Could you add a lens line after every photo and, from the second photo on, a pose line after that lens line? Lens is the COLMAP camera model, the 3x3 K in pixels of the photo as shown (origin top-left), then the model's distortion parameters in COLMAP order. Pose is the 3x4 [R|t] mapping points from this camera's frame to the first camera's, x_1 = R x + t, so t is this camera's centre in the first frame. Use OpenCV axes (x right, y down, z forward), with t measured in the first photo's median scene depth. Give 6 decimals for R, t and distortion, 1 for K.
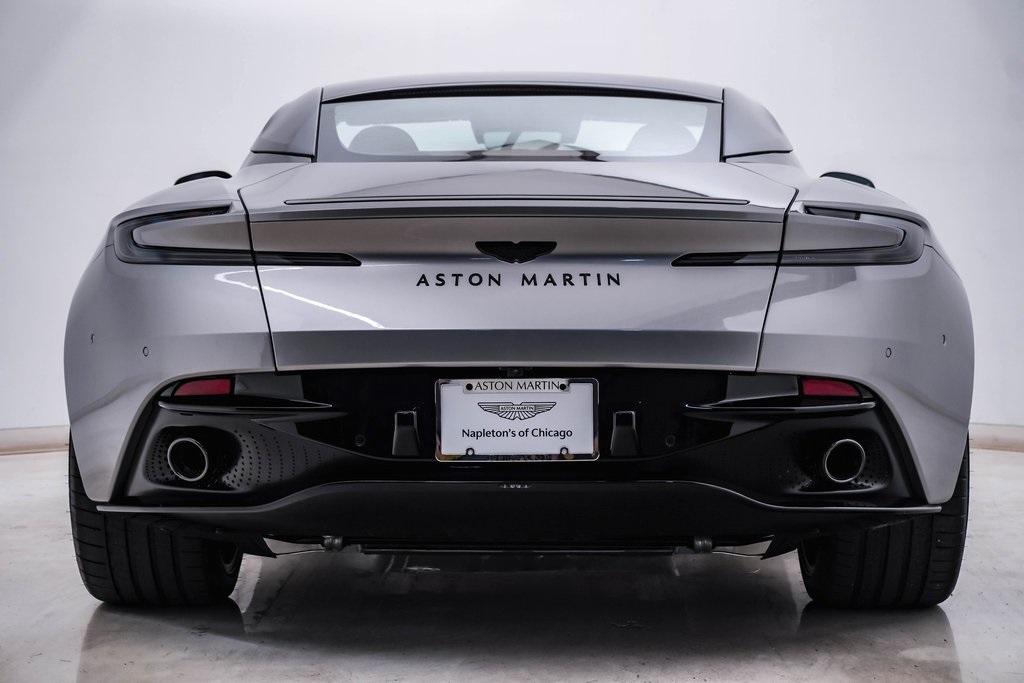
lens RADIAL K [[2186.0, 0, 512.6], [0, 2186.0, 340.6], [0, 0, 1]] dist [-0.001189, 0.000000]
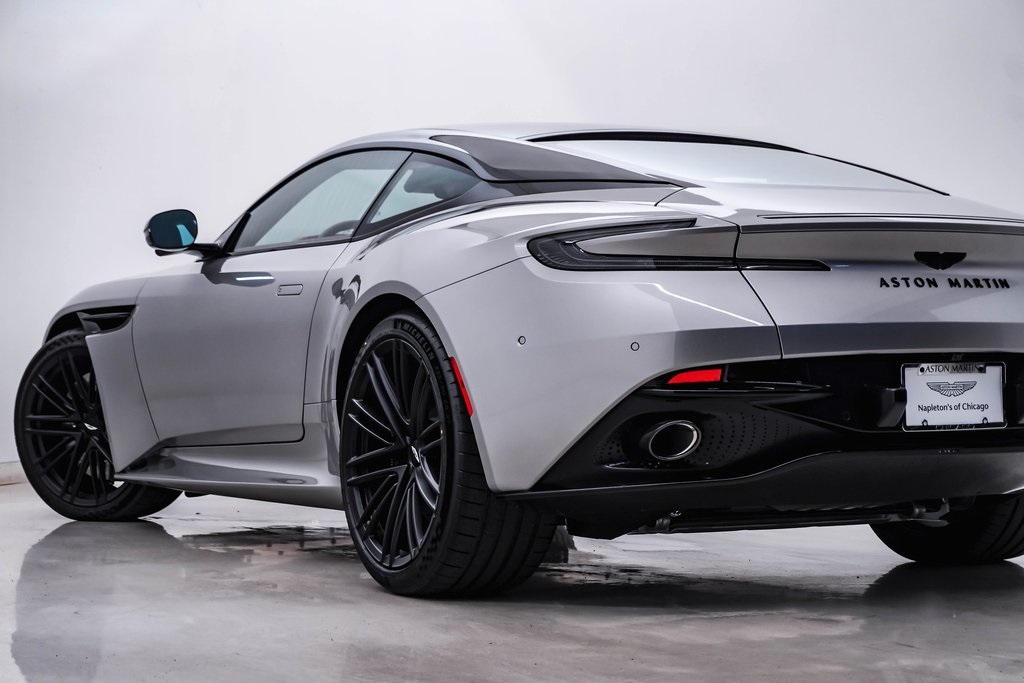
lens RADIAL K [[2186.0, 0, 510.8], [0, 2186.0, 345.5], [0, 0, 1]] dist [-0.001189, 0.000000]
pose [[0.875791, -0.003798, 0.482676, -0.807780], [0.025202, 0.998965, -0.037866, 0.047863], [-0.482033, 0.045327, 0.874980, 0.041733]]
